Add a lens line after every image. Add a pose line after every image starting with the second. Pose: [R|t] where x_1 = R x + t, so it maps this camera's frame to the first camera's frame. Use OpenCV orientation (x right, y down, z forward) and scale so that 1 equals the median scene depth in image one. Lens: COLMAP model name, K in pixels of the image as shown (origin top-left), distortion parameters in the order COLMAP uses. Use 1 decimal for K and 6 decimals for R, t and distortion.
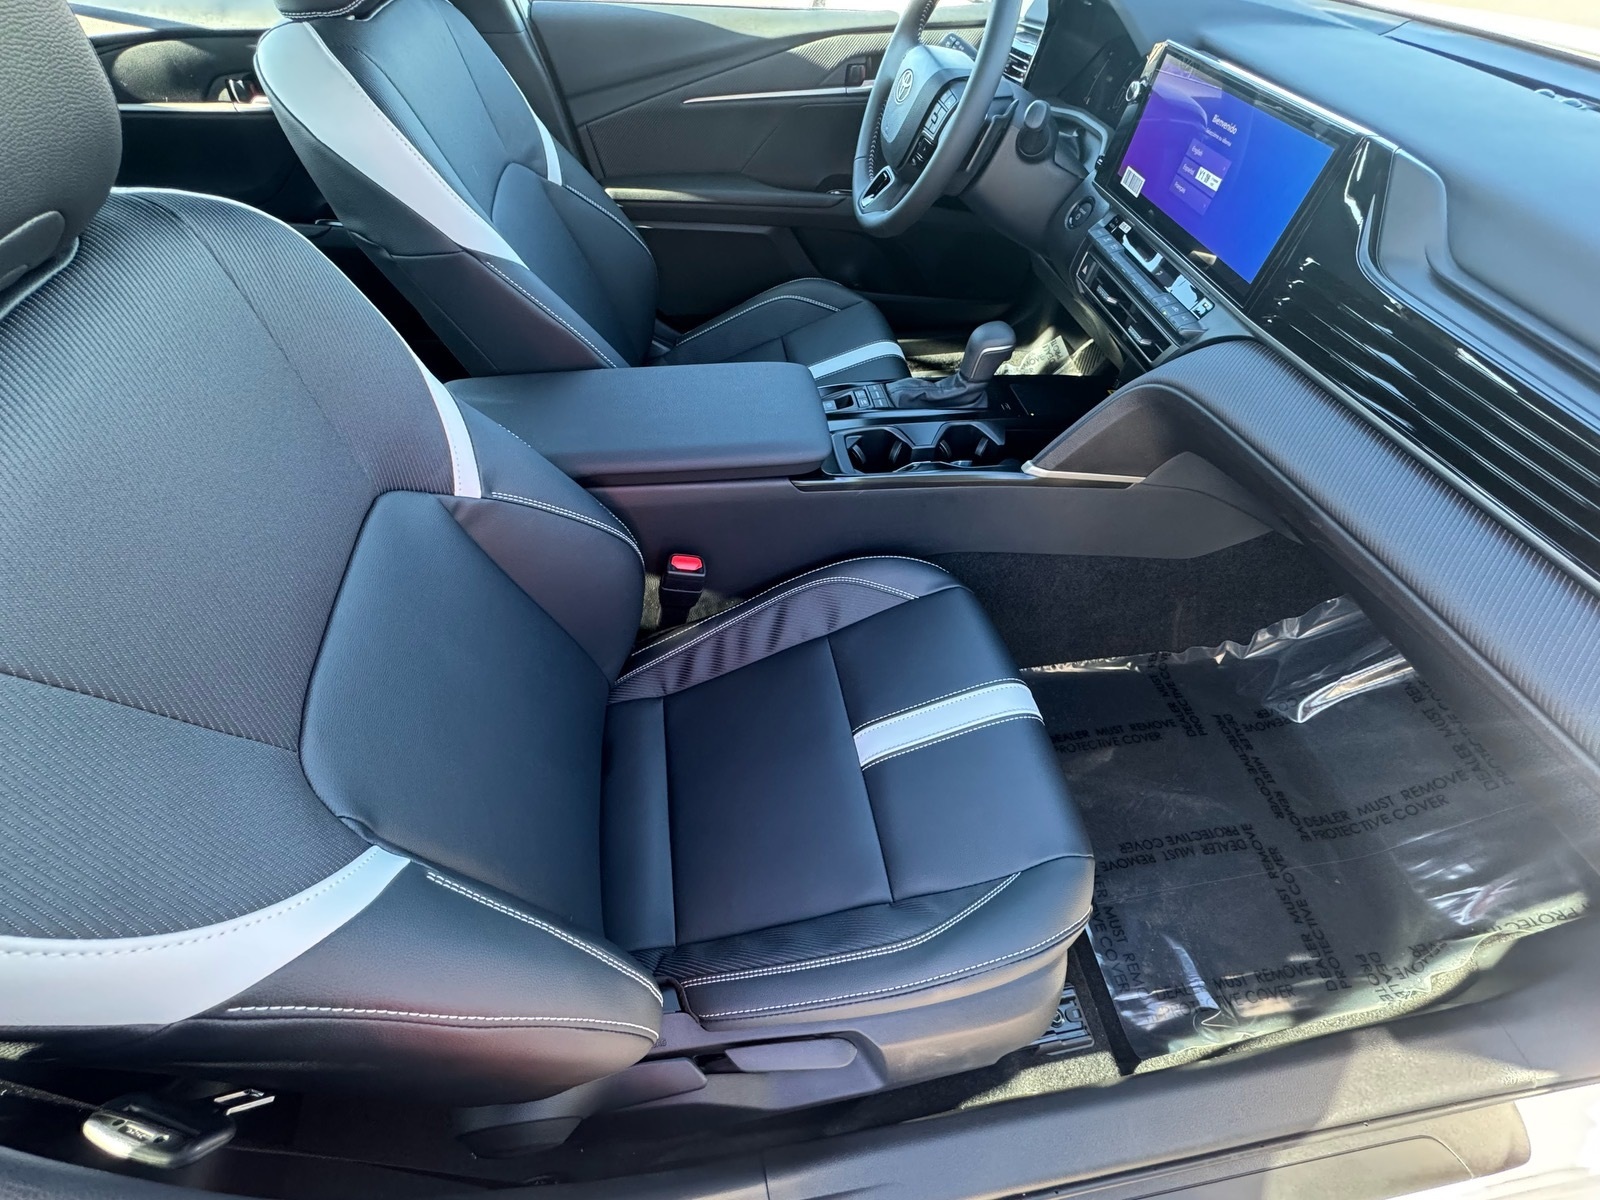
lens RADIAL K [[686.3, 0, 796.6], [0, 686.3, 598.1], [0, 0, 1]] dist [-0.007213, 0.000300]
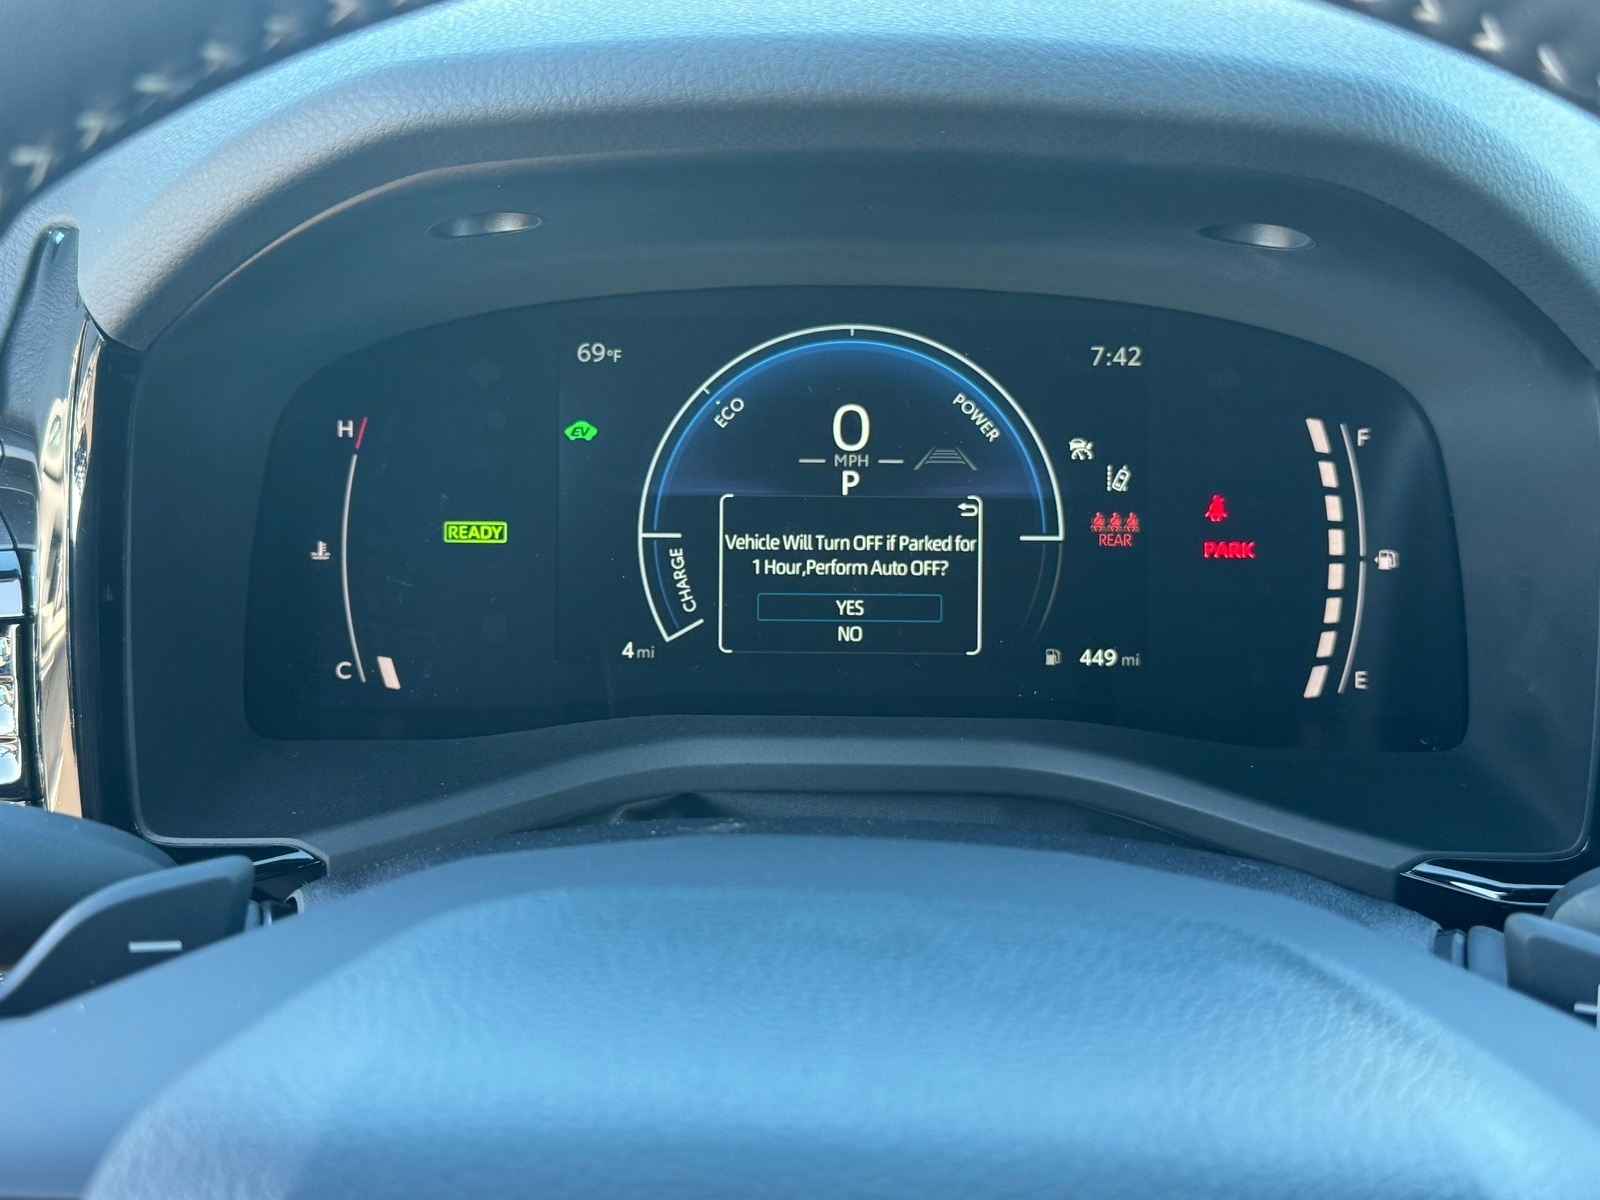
lens RADIAL K [[1991.8, 0, 800.0], [0, 1991.8, 599.3], [0, 0, 1]] dist [0.156329, 0.000000]
pose [[0.149943, -0.371585, 0.916211, 0.017210], [0.740771, 0.655965, 0.144806, -0.940766], [-0.654809, 0.656990, 0.373616, 0.956554]]
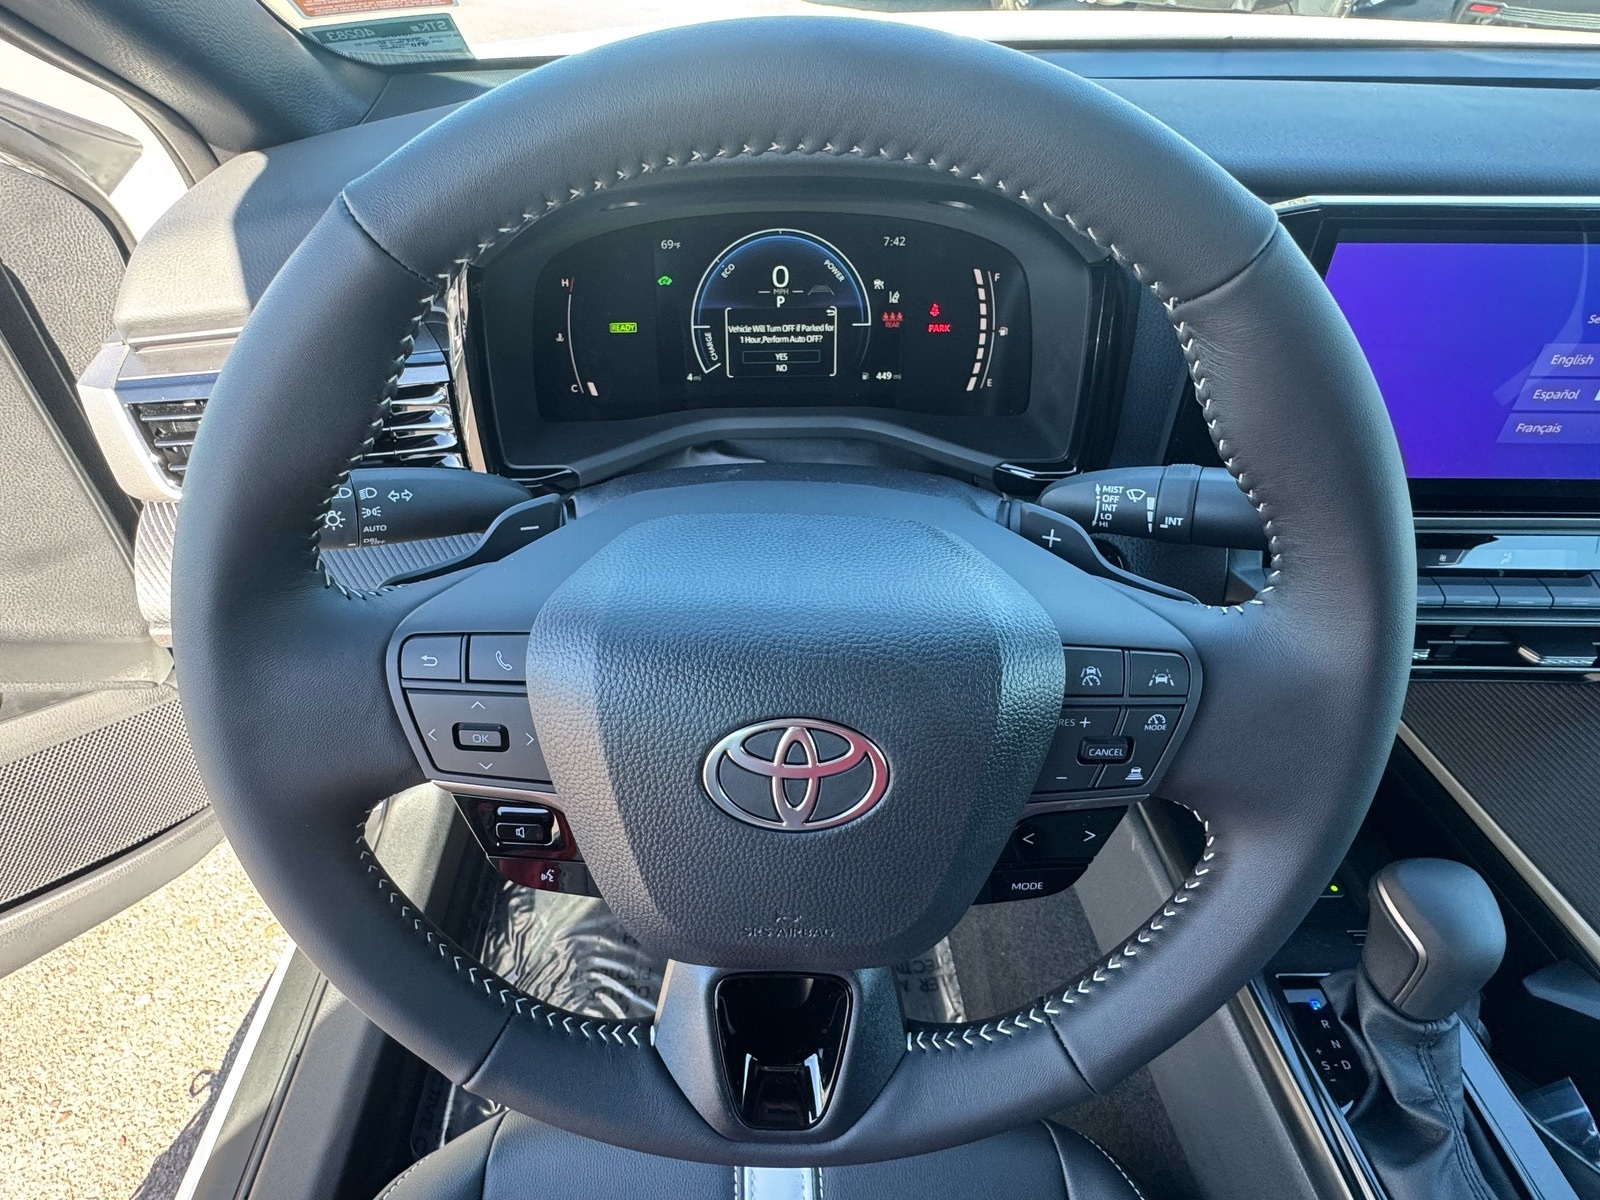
lens RADIAL K [[845.8, 0, 768.1], [0, 845.8, 597.8], [0, 0, 1]] dist [-0.003119, 0.000070]
pose [[0.135207, -0.659661, 0.739301, 0.000687], [0.753644, 0.552862, 0.355477, -0.969462], [-0.643226, 0.509107, 0.571901, 0.917677]]
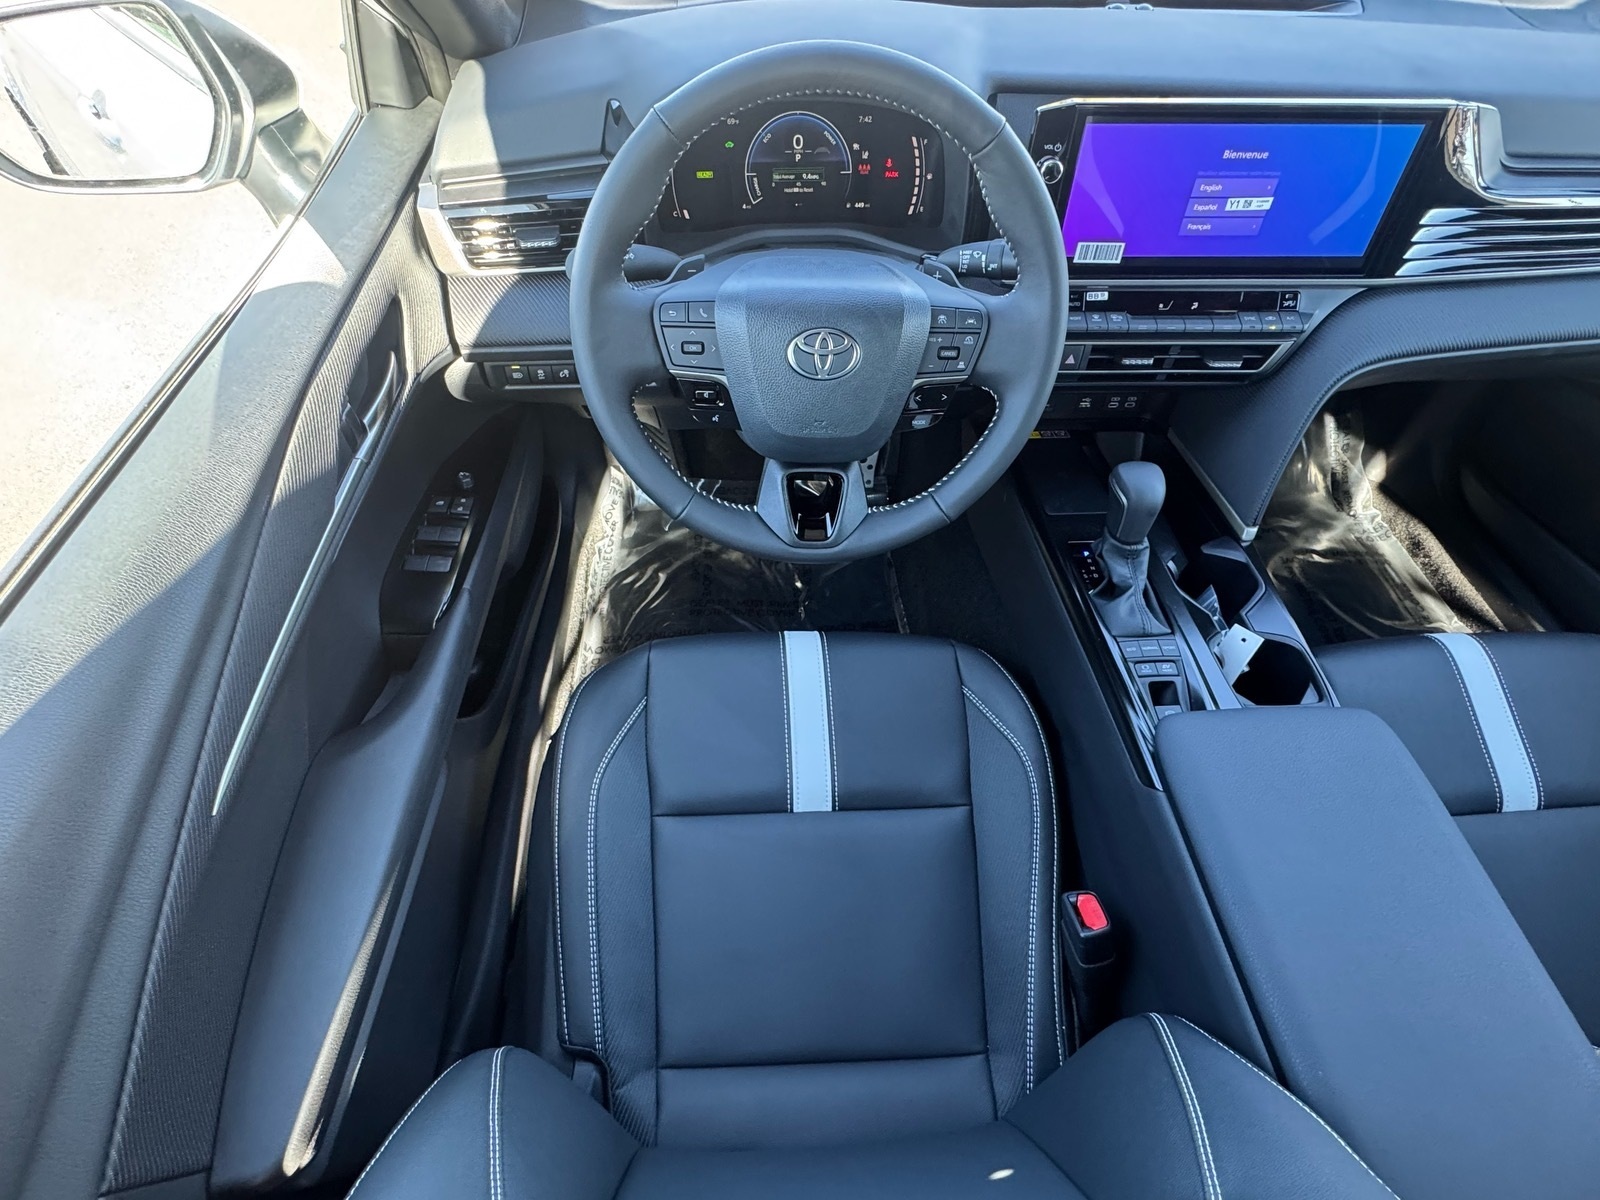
lens RADIAL K [[800.1, 0, 785.2], [0, 800.1, 598.4], [0, 0, 1]] dist [-0.004382, 0.000087]
pose [[0.096186, -0.772610, 0.627552, -0.428152], [0.748838, 0.471521, 0.465736, -1.074937], [-0.655736, 0.425137, 0.623914, 0.784795]]
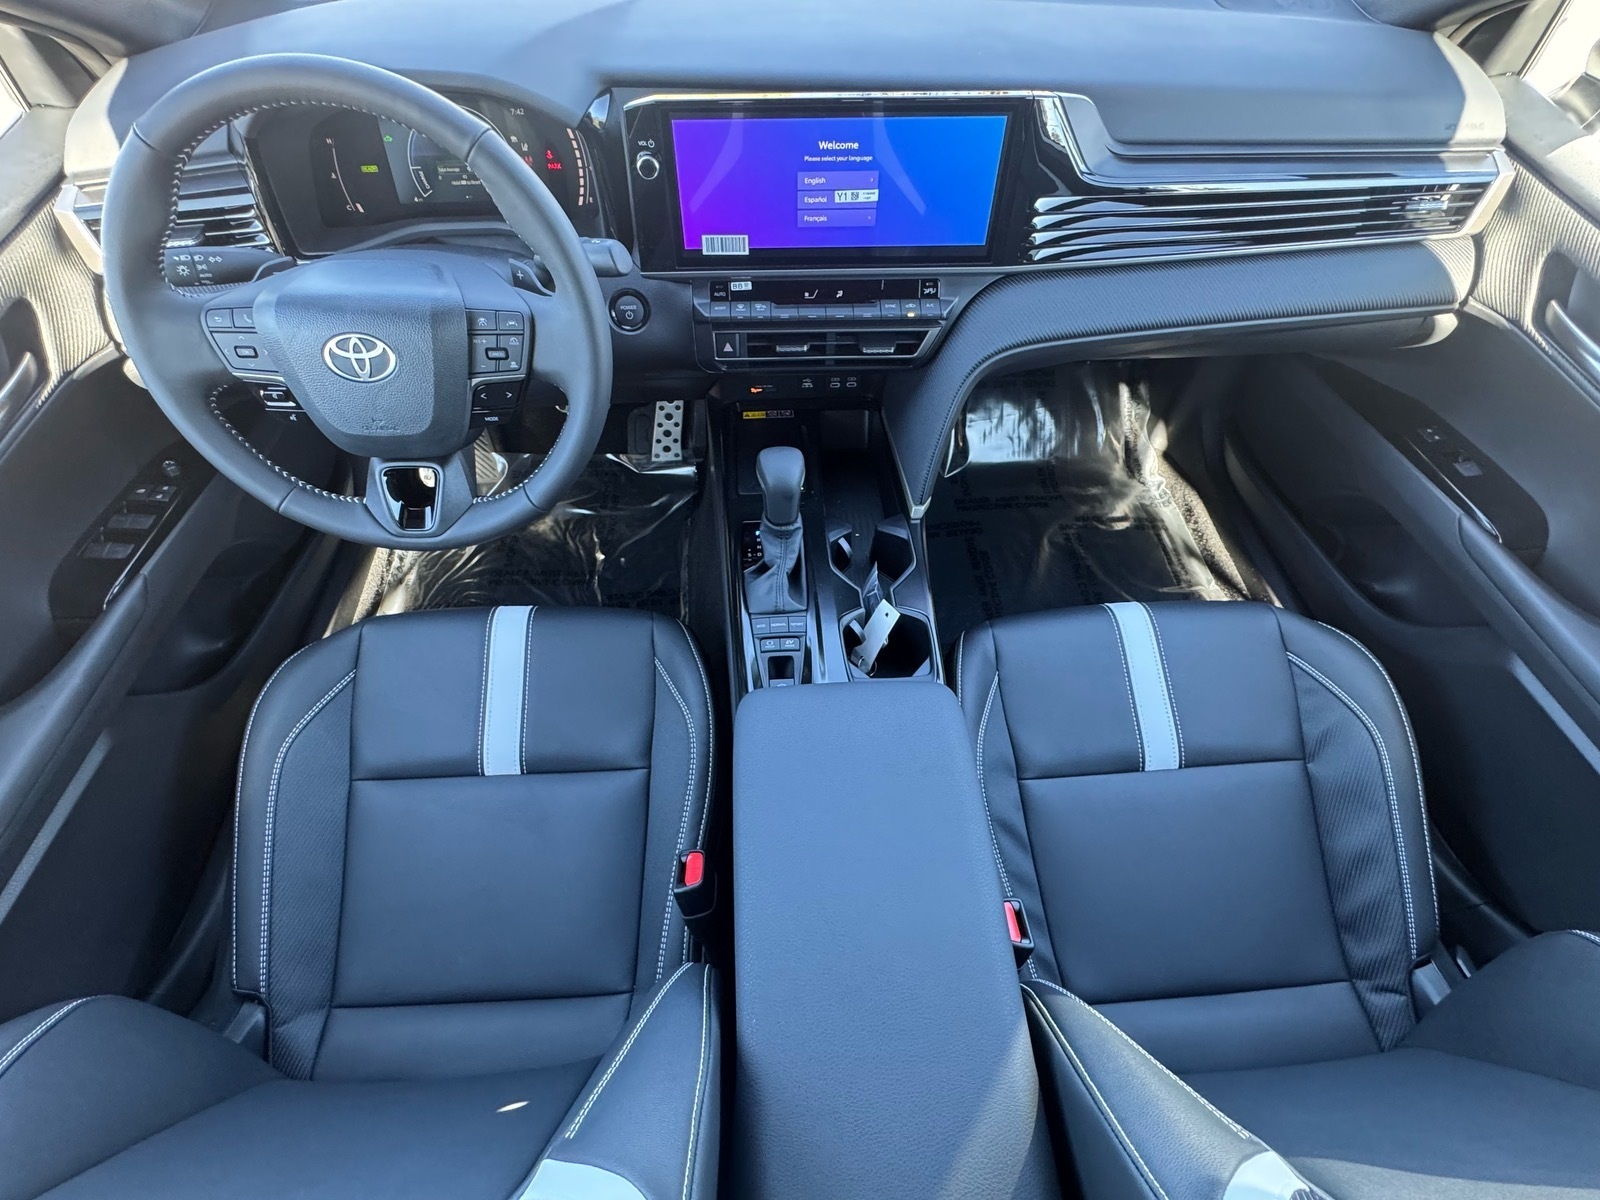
lens RADIAL K [[763.0, 0, 791.0], [0, 763.0, 596.2], [0, 0, 1]] dist [-0.002406, -0.000270]
pose [[0.090689, -0.810035, 0.579325, -0.369691], [0.754288, 0.435701, 0.491136, -0.777266], [-0.650250, 0.392438, 0.650514, 0.482912]]
